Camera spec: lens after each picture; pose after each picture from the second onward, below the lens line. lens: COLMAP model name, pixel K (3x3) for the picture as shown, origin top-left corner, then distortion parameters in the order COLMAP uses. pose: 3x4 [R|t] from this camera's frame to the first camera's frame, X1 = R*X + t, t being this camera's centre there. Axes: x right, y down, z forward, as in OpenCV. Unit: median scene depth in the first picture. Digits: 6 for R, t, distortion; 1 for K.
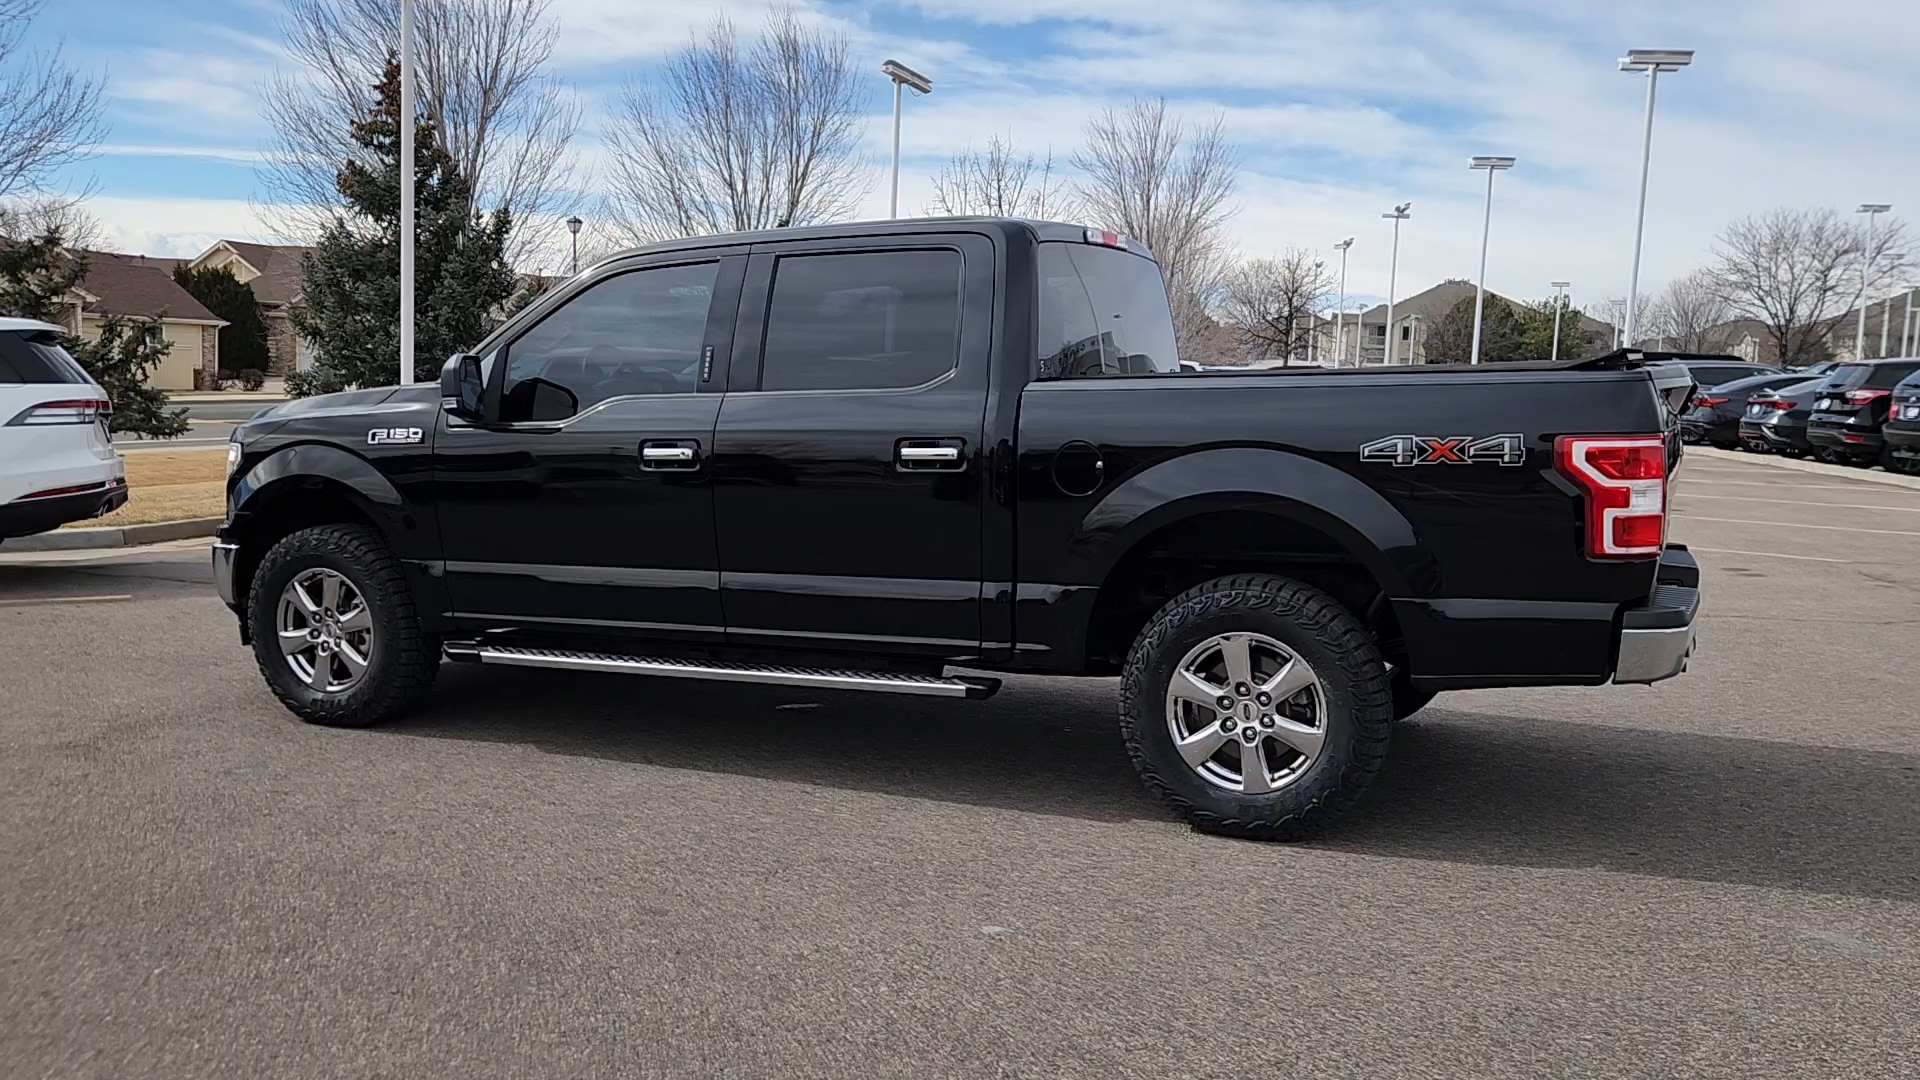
lens RADIAL K [[1621.7, 0, 952.1], [0, 1621.7, 548.2], [0, 0, 1]] dist [0.040849, -0.031430]
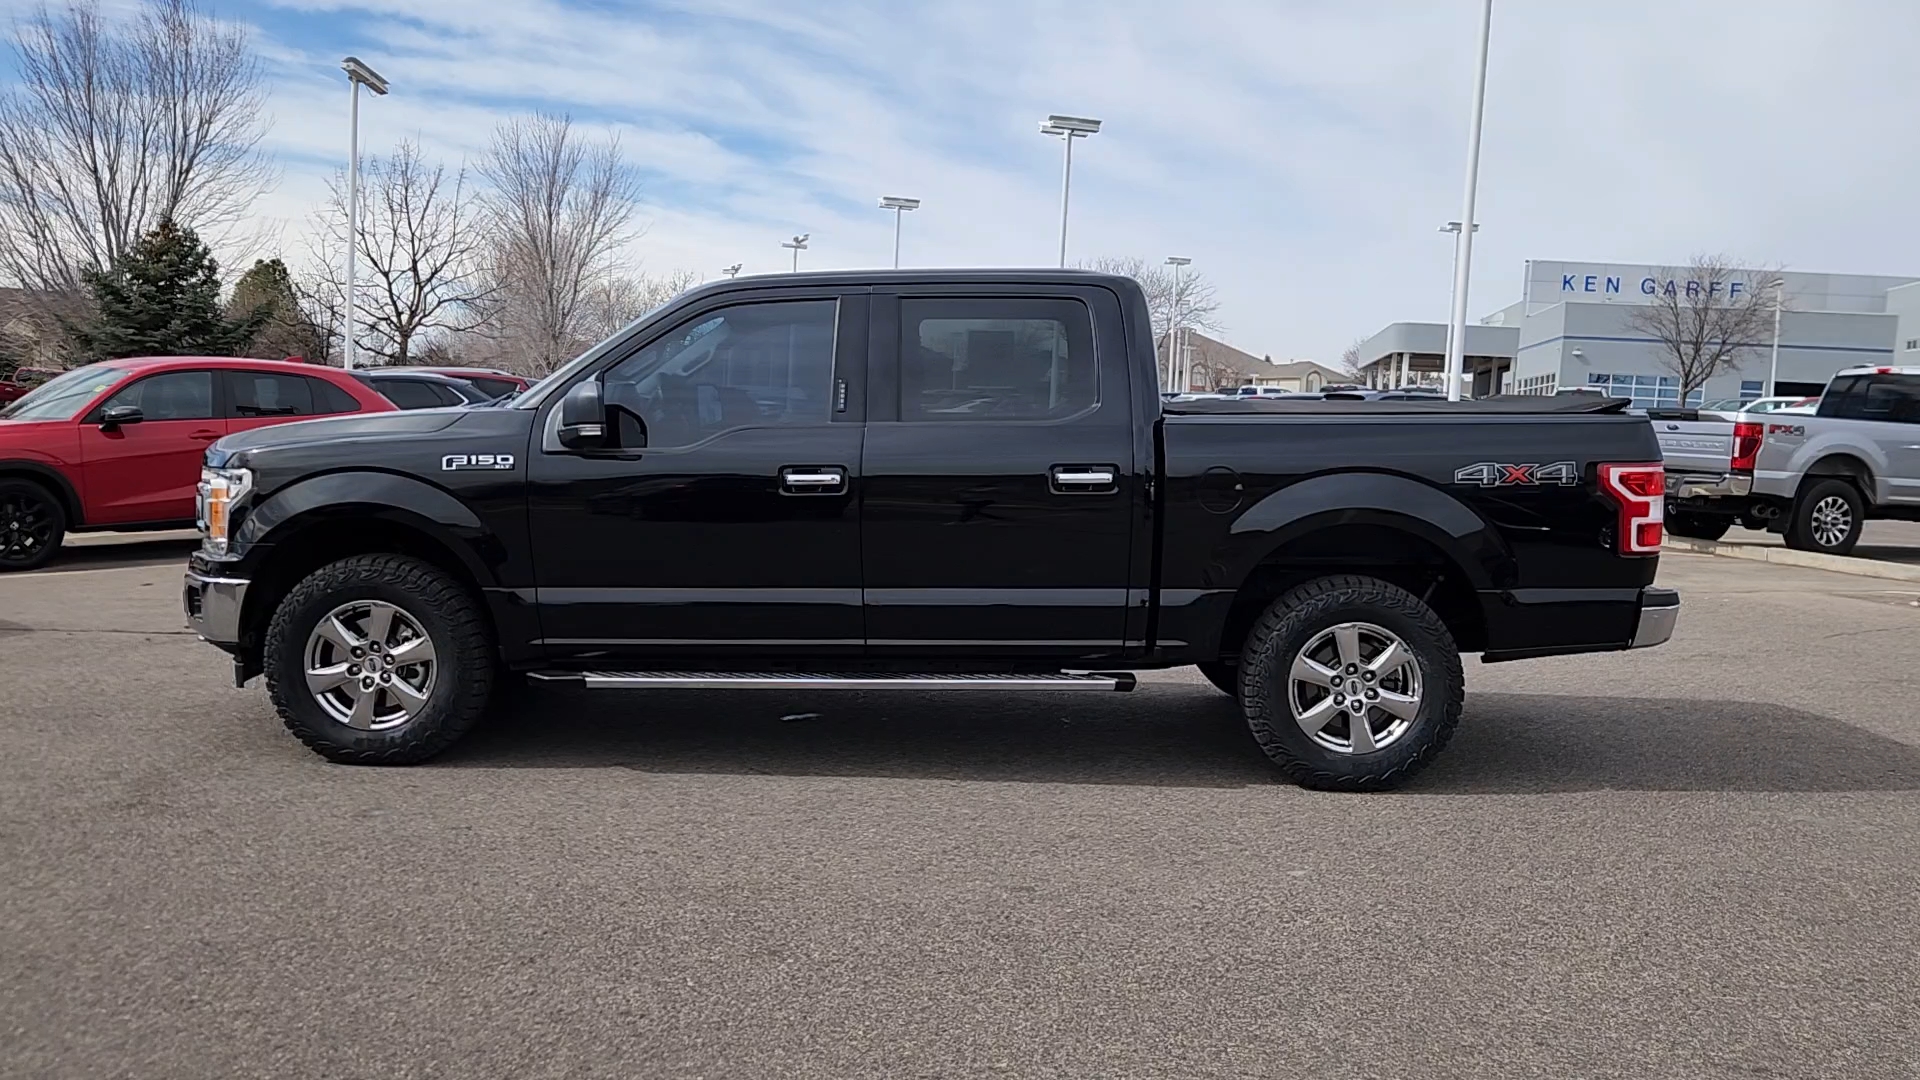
lens RADIAL K [[1621.7, 0, 950.4], [0, 1621.7, 541.5], [0, 0, 1]] dist [0.040849, -0.031430]
pose [[0.921840, -0.019596, 0.387076, -0.498023], [0.025504, 0.999623, -0.010134, -0.004269], [-0.386732, 0.019214, 0.921992, -0.013617]]
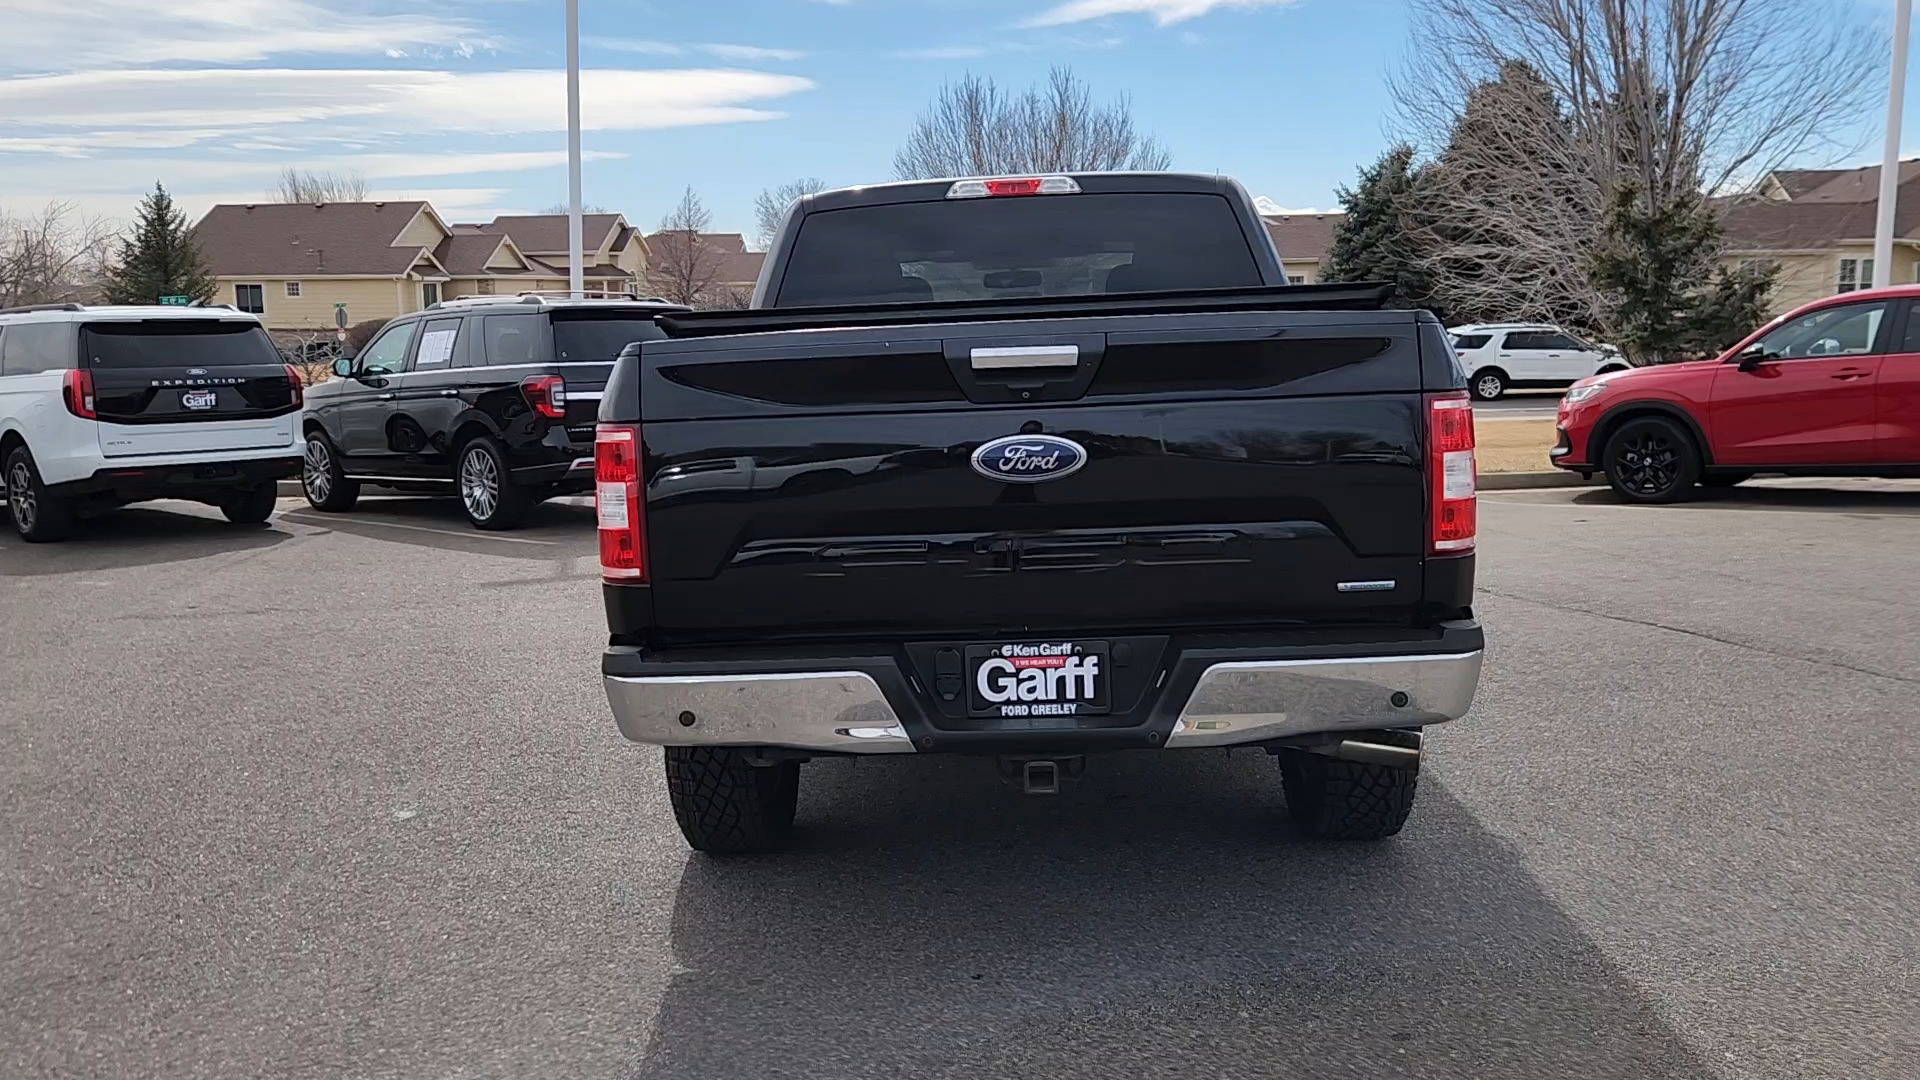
lens RADIAL K [[1621.7, 0, 944.4], [0, 1621.7, 551.6], [0, 0, 1]] dist [0.040849, -0.031430]
pose [[0.371586, 0.097520, -0.923263, 0.951232], [-0.067384, 0.994678, 0.077943, -0.063355], [0.925950, 0.033251, 0.376179, 0.670153]]
